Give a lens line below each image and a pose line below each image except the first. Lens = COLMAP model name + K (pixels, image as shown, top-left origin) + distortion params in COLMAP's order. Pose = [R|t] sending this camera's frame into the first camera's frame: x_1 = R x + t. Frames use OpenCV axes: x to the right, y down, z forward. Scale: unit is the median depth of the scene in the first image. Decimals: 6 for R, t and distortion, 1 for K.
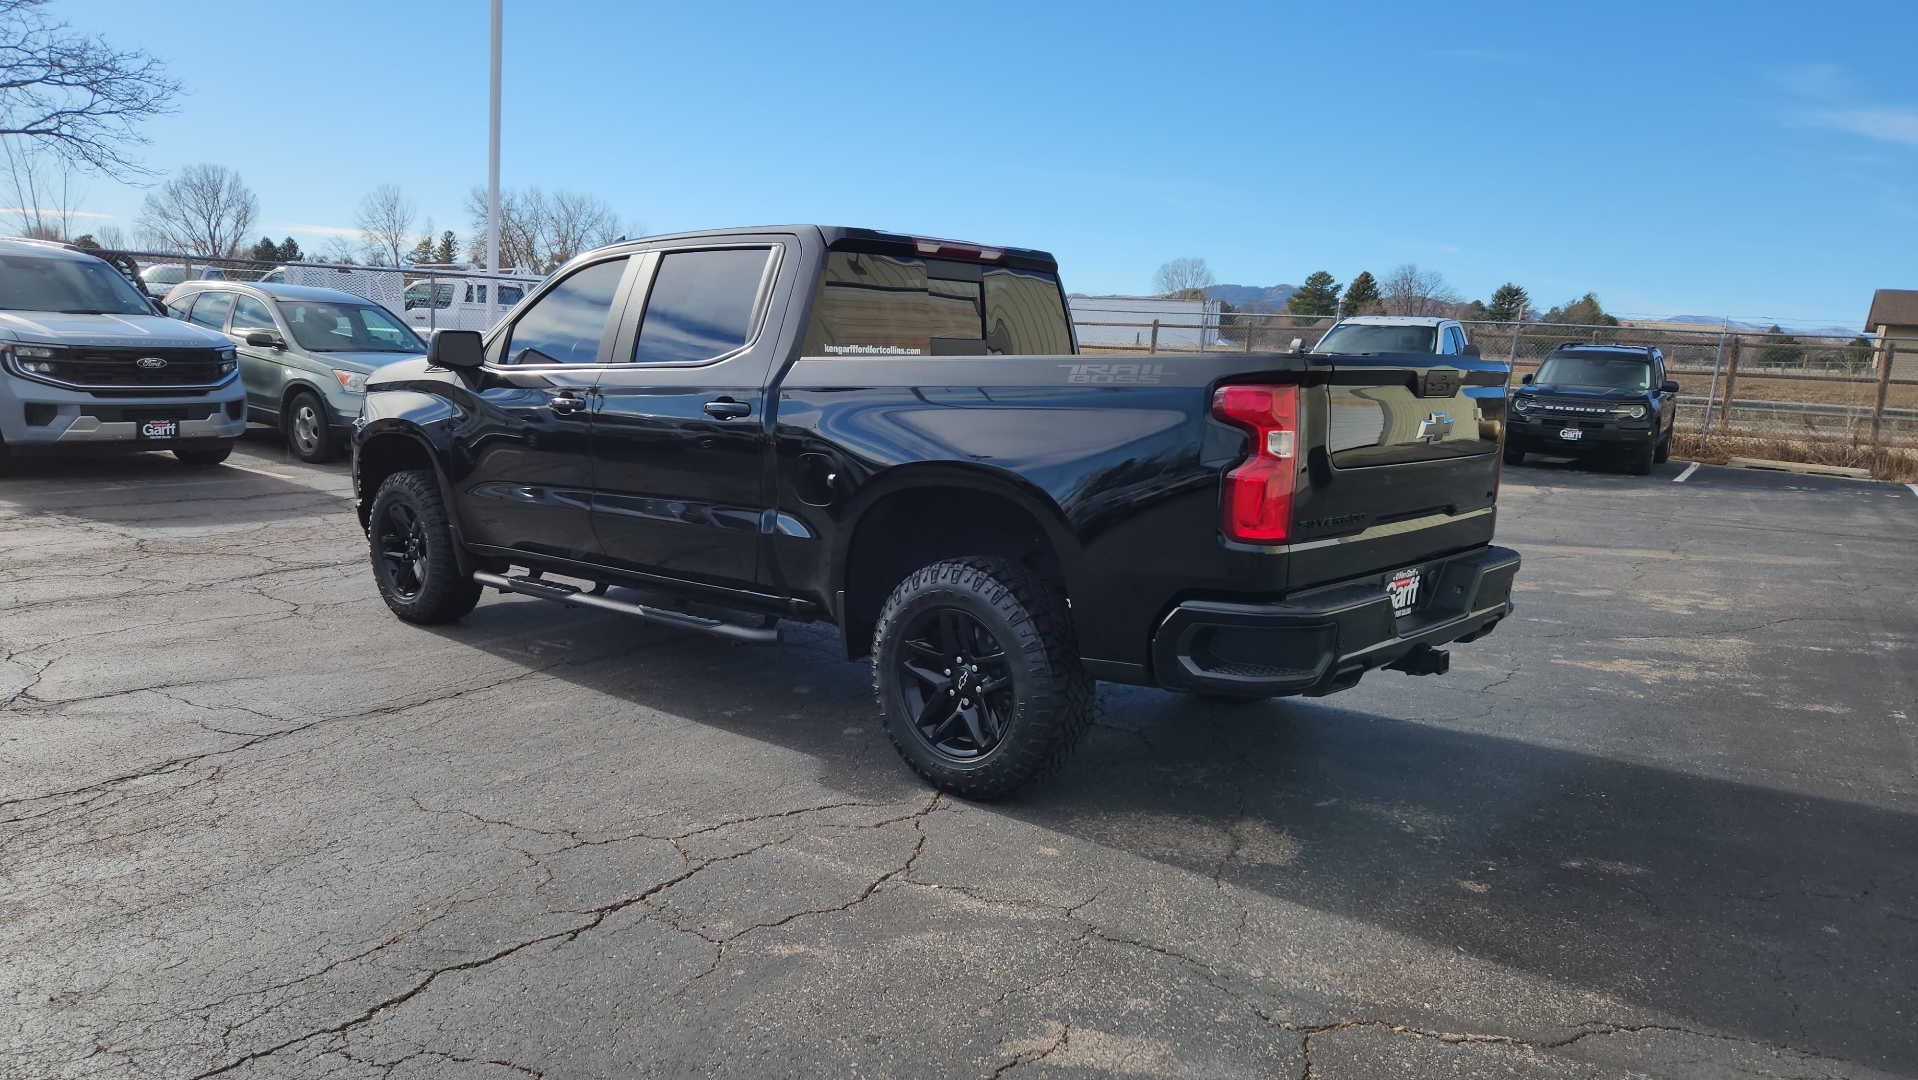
lens RADIAL K [[1280.9, 0, 921.8], [0, 1280.9, 546.8], [0, 0, 1]] dist [0.071783, -0.056791]
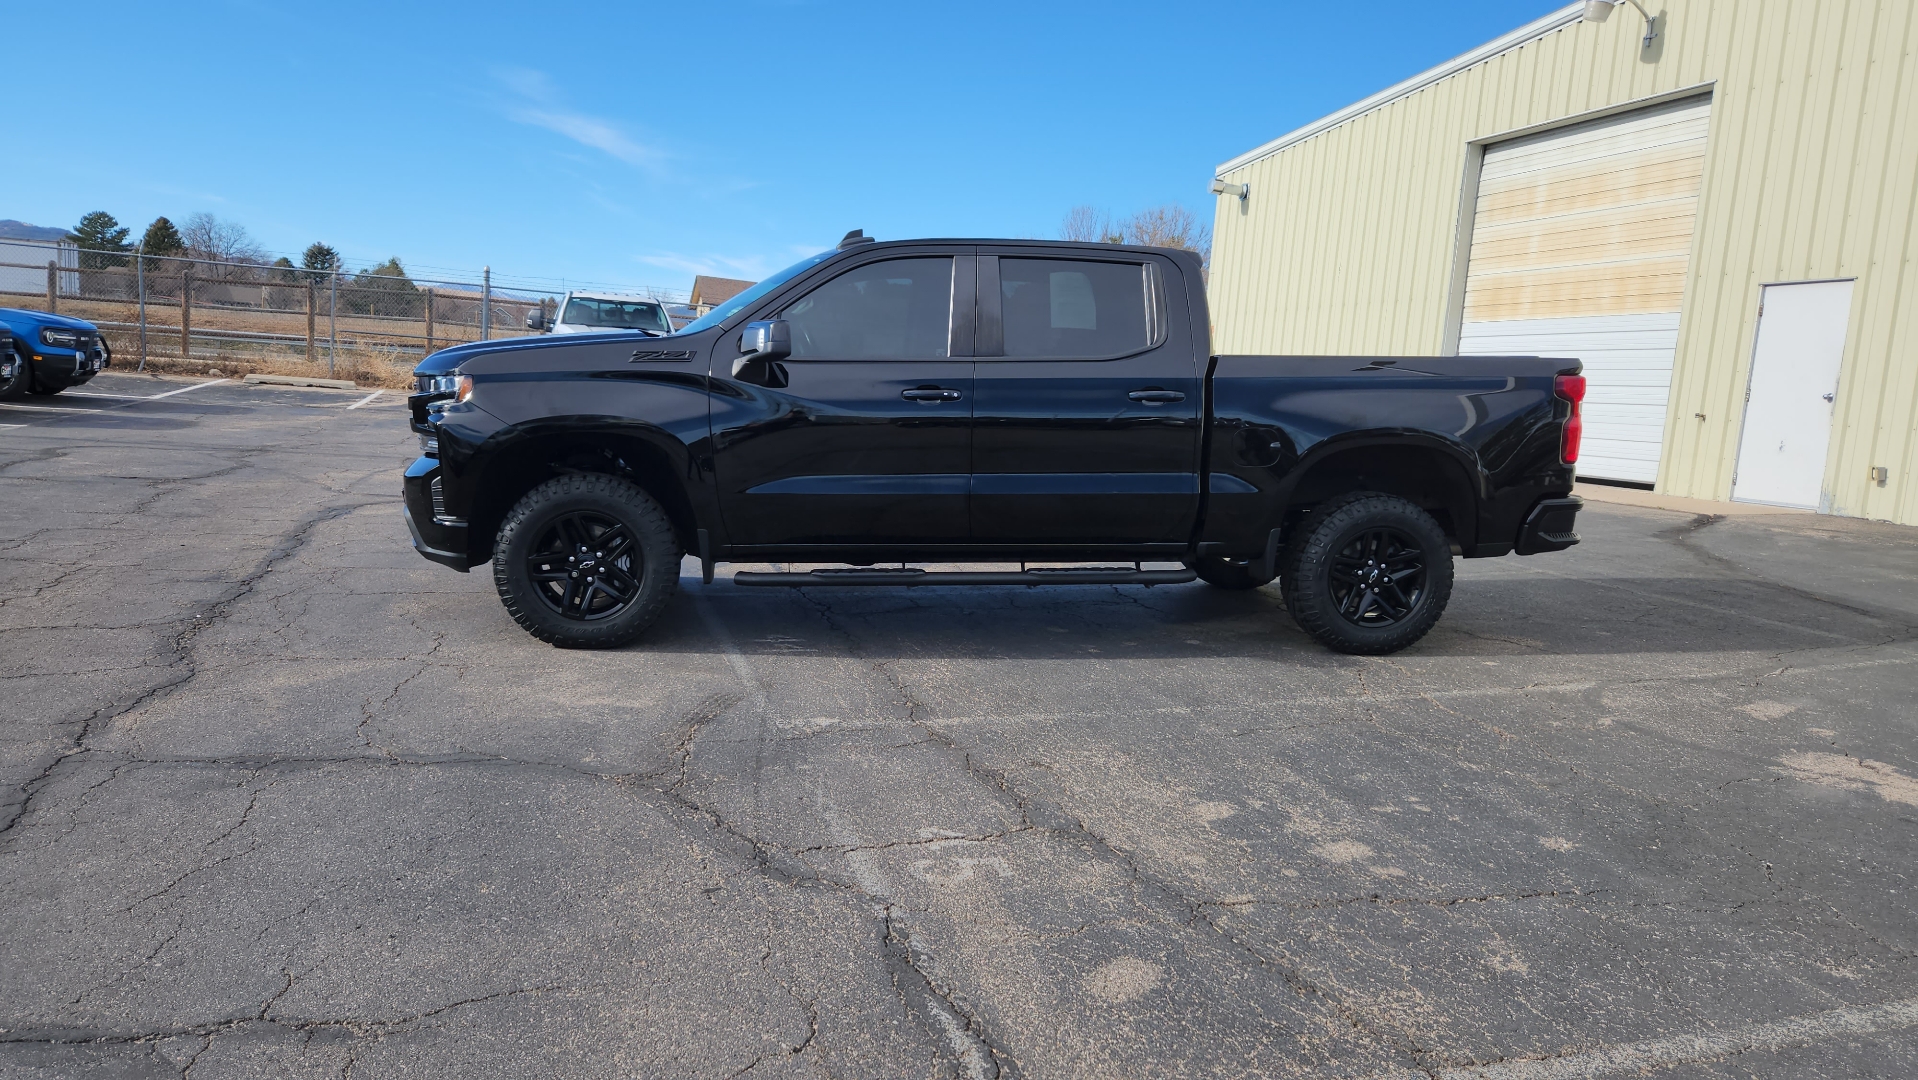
lens RADIAL K [[1280.9, 0, 935.0], [0, 1280.9, 530.9], [0, 0, 1]] dist [0.071783, -0.056791]
pose [[0.642864, -0.103621, 0.758940, -0.575906], [0.089579, 0.994179, 0.059861, -0.033243], [-0.760725, 0.029503, 0.648404, 0.169786]]
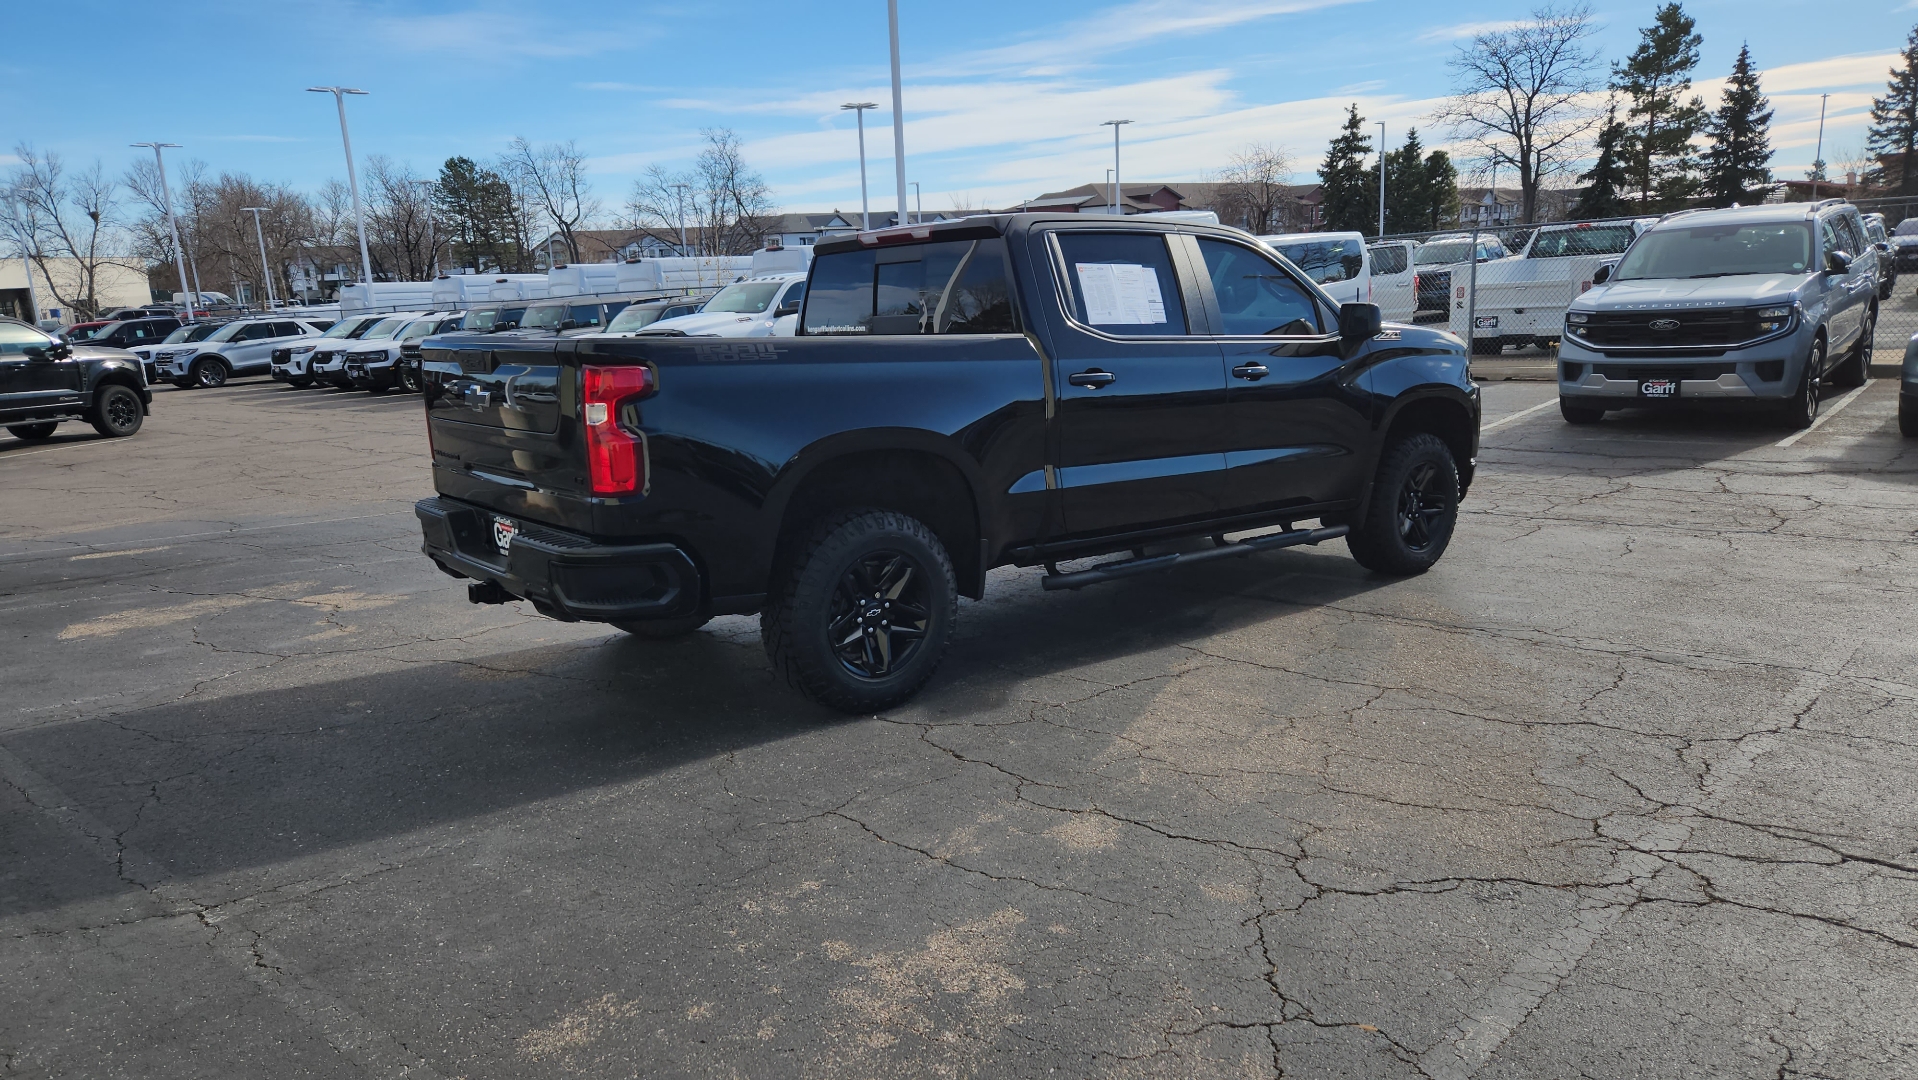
lens RADIAL K [[1280.9, 0, 933.1], [0, 1280.9, 565.0], [0, 0, 1]] dist [0.071783, -0.056791]
pose [[-0.161586, 0.168967, -0.972286, 0.589797], [-0.118350, 0.974805, 0.189073, -0.084529], [0.979736, 0.145621, -0.137518, 0.623085]]
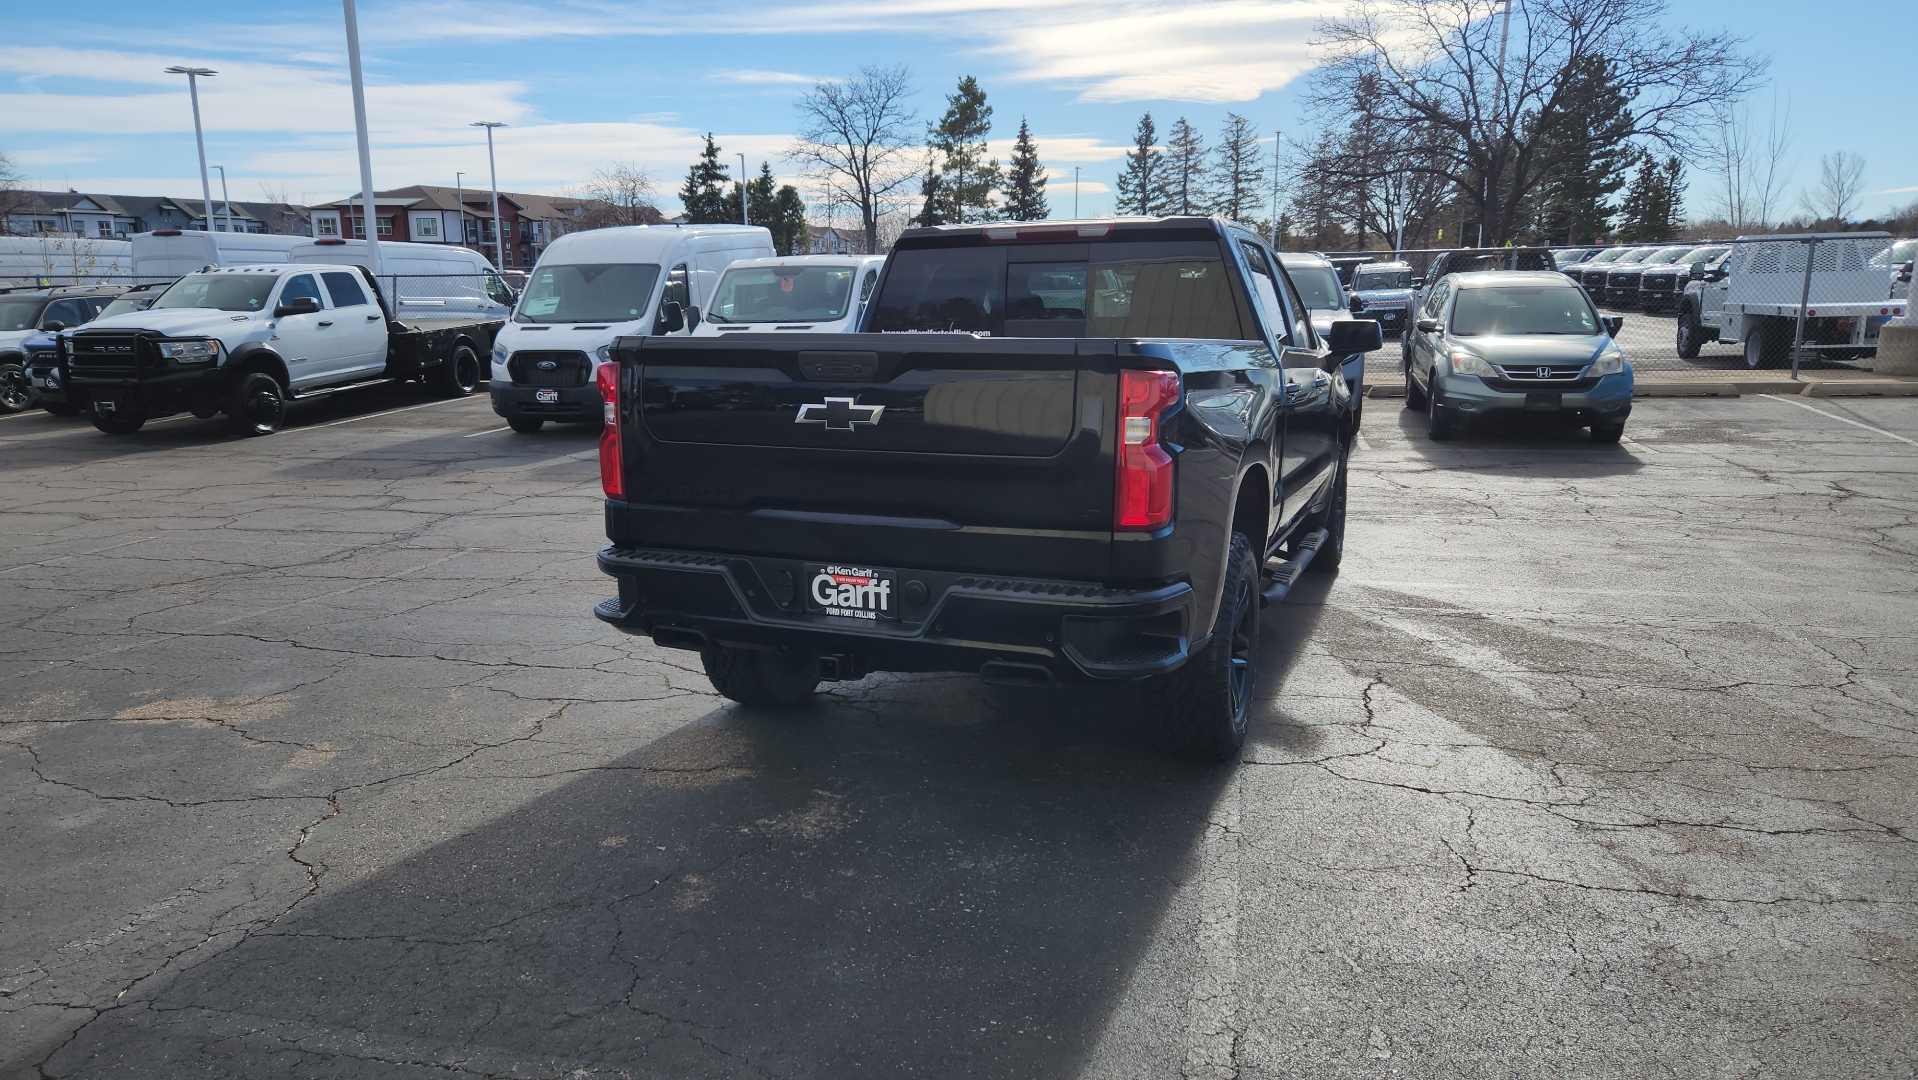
lens RADIAL K [[1280.9, 0, 927.5], [0, 1280.9, 549.3], [0, 0, 1]] dist [0.071783, -0.056791]
pose [[0.337827, 0.139583, -0.930801, 0.497005], [-0.126157, 0.986733, 0.102183, -0.037981], [0.932715, 0.082907, 0.350955, 0.291538]]
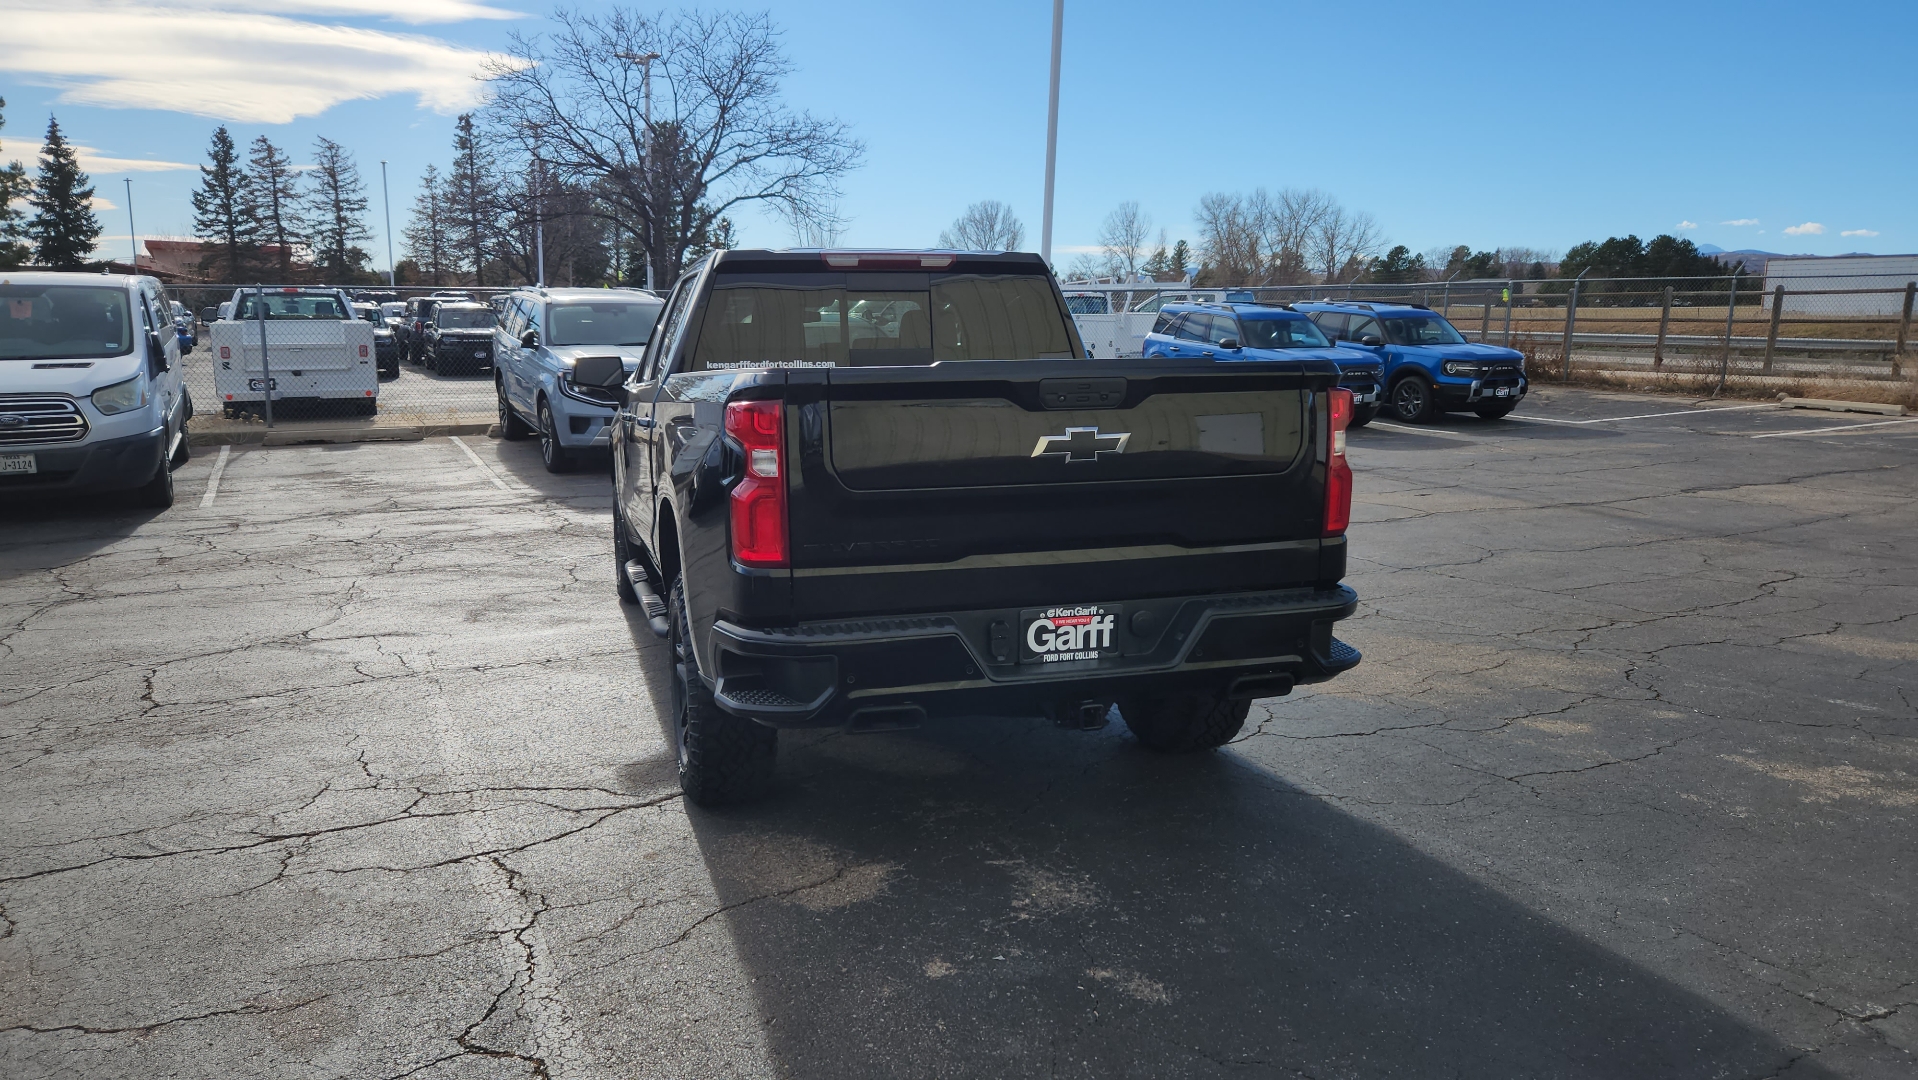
lens RADIAL K [[1280.9, 0, 924.7], [0, 1280.9, 536.4], [0, 0, 1]] dist [0.071783, -0.056791]
pose [[0.853060, 0.039740, -0.520298, 0.294267], [-0.043122, 0.999054, 0.005607, -0.012018], [0.520029, 0.017653, 0.853966, 0.084543]]
